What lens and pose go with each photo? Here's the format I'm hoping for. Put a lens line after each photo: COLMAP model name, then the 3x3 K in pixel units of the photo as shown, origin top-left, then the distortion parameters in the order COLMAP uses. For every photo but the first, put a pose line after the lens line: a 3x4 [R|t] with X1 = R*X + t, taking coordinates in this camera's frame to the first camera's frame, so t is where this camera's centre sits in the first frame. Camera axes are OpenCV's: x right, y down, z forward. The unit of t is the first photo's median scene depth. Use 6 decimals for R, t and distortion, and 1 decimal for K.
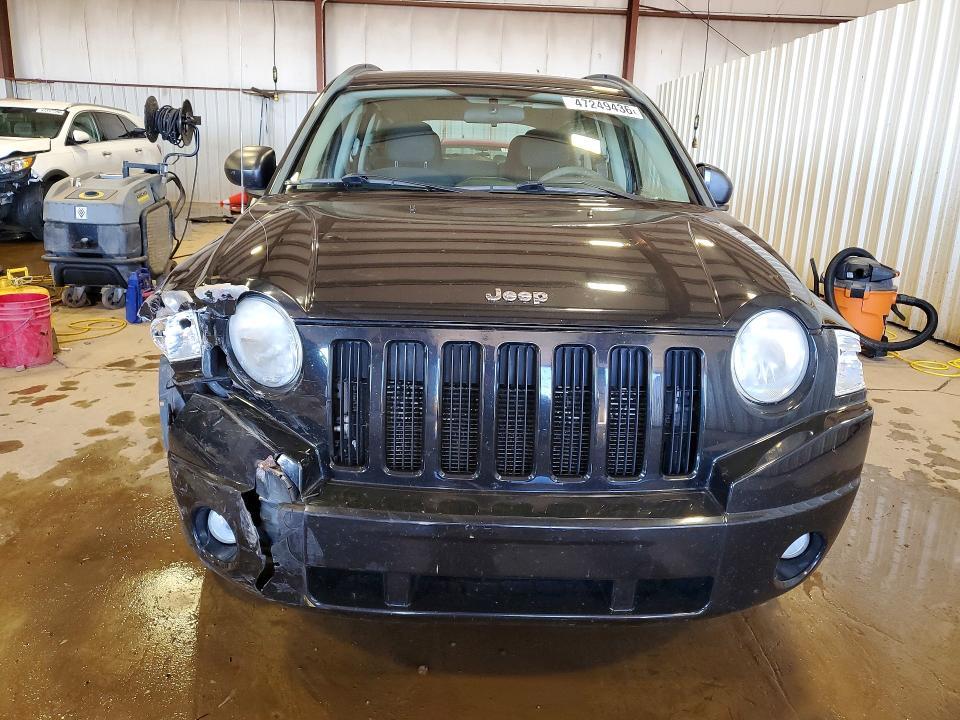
lens RADIAL K [[728.2, 0, 480.0], [0, 728.2, 360.0], [0, 0, 1]] dist [-0.009285, -0.003273]
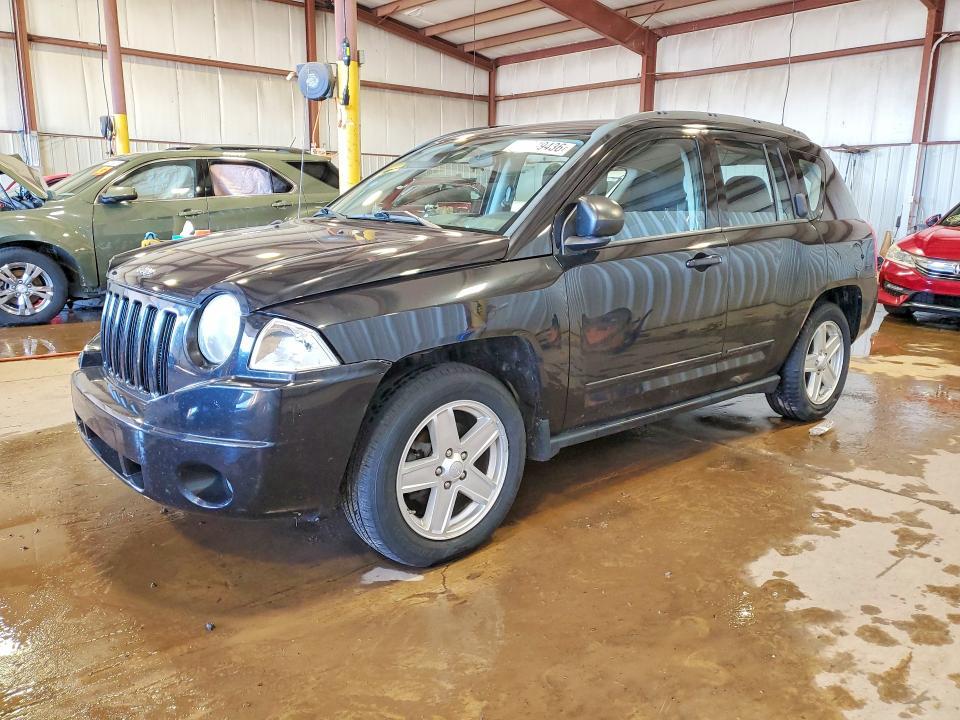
lens RADIAL K [[728.2, 0, 480.0], [0, 728.2, 360.0], [0, 0, 1]] dist [-0.009285, -0.003273]
pose [[0.642666, 0.133711, -0.754389, 0.852761], [-0.193869, 0.980989, 0.008717, -0.029081], [0.741212, 0.140650, 0.656370, 0.229548]]
